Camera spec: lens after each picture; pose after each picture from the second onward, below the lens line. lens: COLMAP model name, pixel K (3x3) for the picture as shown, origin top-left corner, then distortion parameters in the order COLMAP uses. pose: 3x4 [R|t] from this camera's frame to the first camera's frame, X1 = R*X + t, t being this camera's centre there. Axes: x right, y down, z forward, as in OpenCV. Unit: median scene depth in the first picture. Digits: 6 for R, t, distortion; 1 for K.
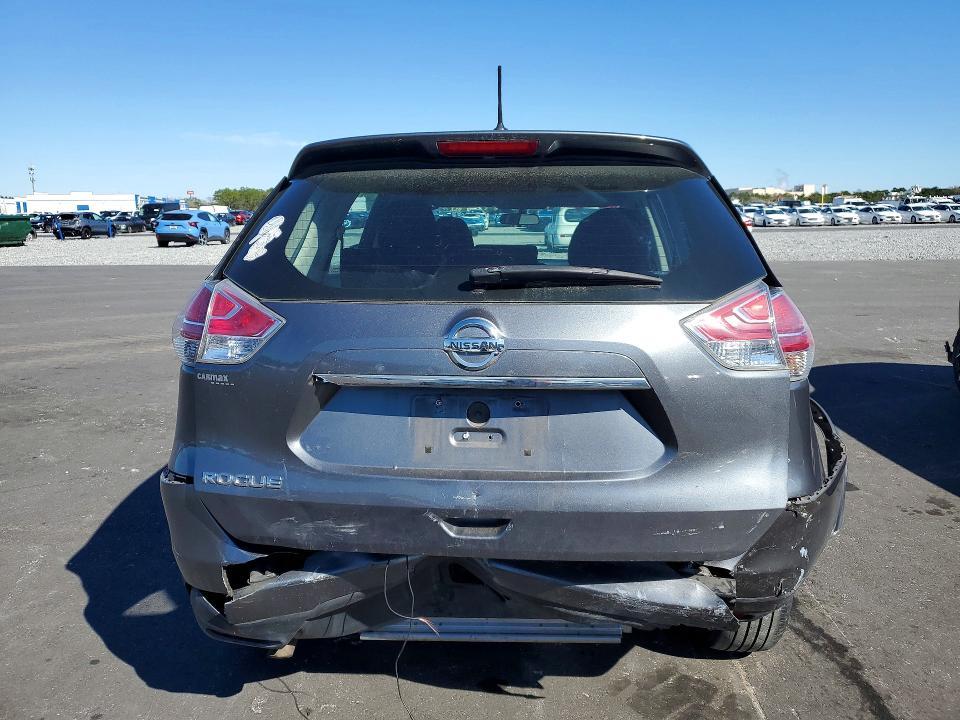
lens RADIAL K [[789.3, 0, 480.0], [0, 789.3, 360.0], [0, 0, 1]] dist [0.040029, -0.010615]
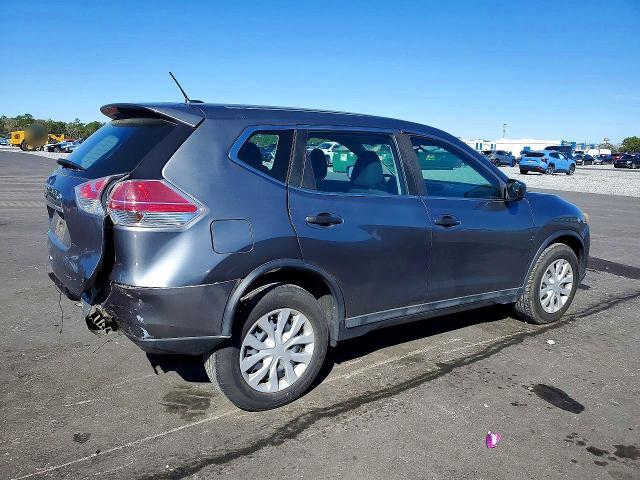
lens RADIAL K [[526.2, 0, 320.0], [0, 526.2, 240.0], [0, 0, 1]] dist [0.040029, -0.010615]
pose [[0.606078, 0.168142, -0.777430, 1.198724], [-0.182880, 0.980674, 0.069528, -0.092960], [0.774096, 0.100037, 0.625115, 0.357542]]
